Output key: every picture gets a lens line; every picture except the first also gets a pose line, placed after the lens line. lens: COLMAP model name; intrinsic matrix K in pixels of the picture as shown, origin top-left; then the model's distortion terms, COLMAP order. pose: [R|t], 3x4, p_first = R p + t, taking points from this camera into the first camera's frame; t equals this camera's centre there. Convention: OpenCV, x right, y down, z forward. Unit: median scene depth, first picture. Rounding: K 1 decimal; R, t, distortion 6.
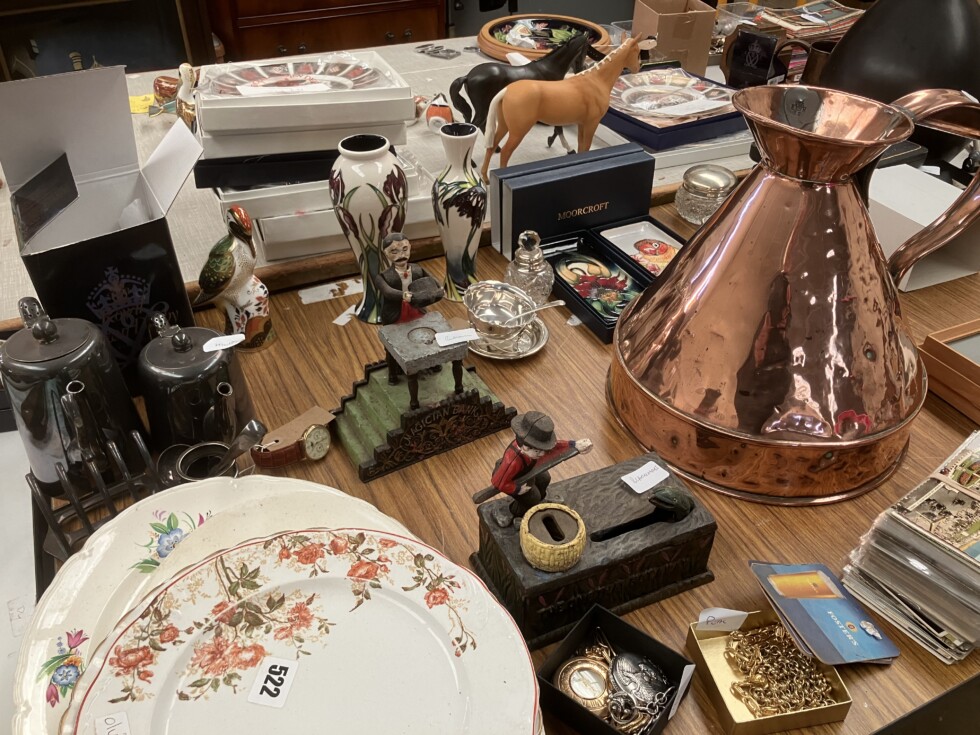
lens RADIAL K [[783.3, 0, 490.7], [0, 783.3, 385.3], [0, 0, 1]] dist [0.068815, -0.126057]
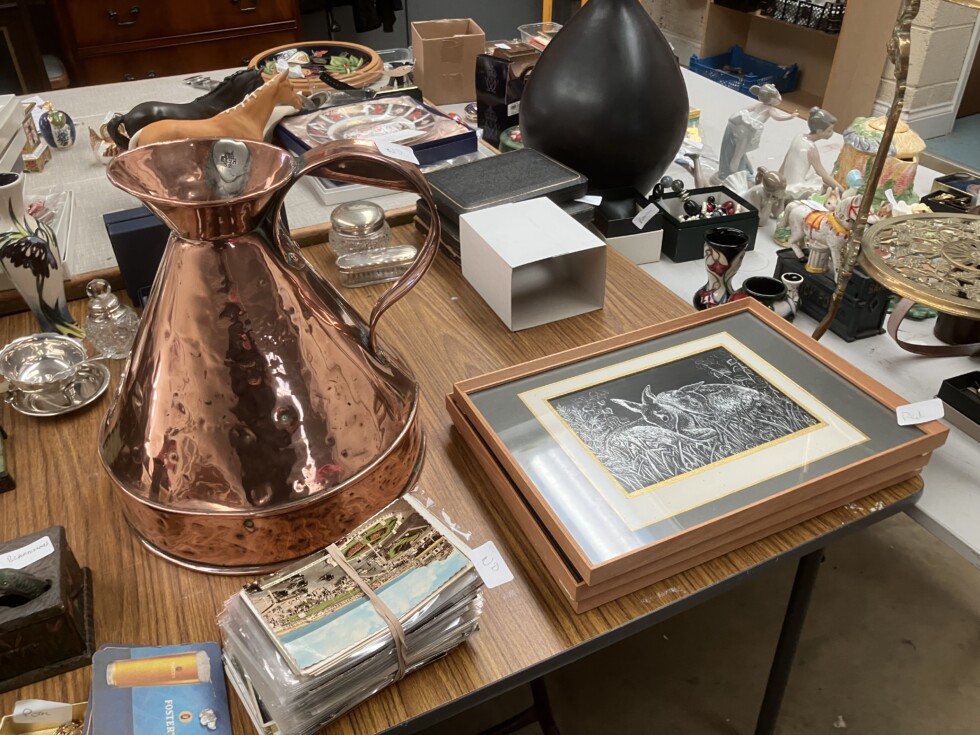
lens RADIAL K [[804.8, 0, 490.0], [0, 804.8, 367.5], [0, 0, 1]] dist [-0.000359, 0.001686]
pose [[0.999545, -0.021714, -0.020922, 0.455361], [0.020978, 0.999176, -0.034755, -0.036428], [0.021660, 0.034301, 0.999177, 0.021168]]
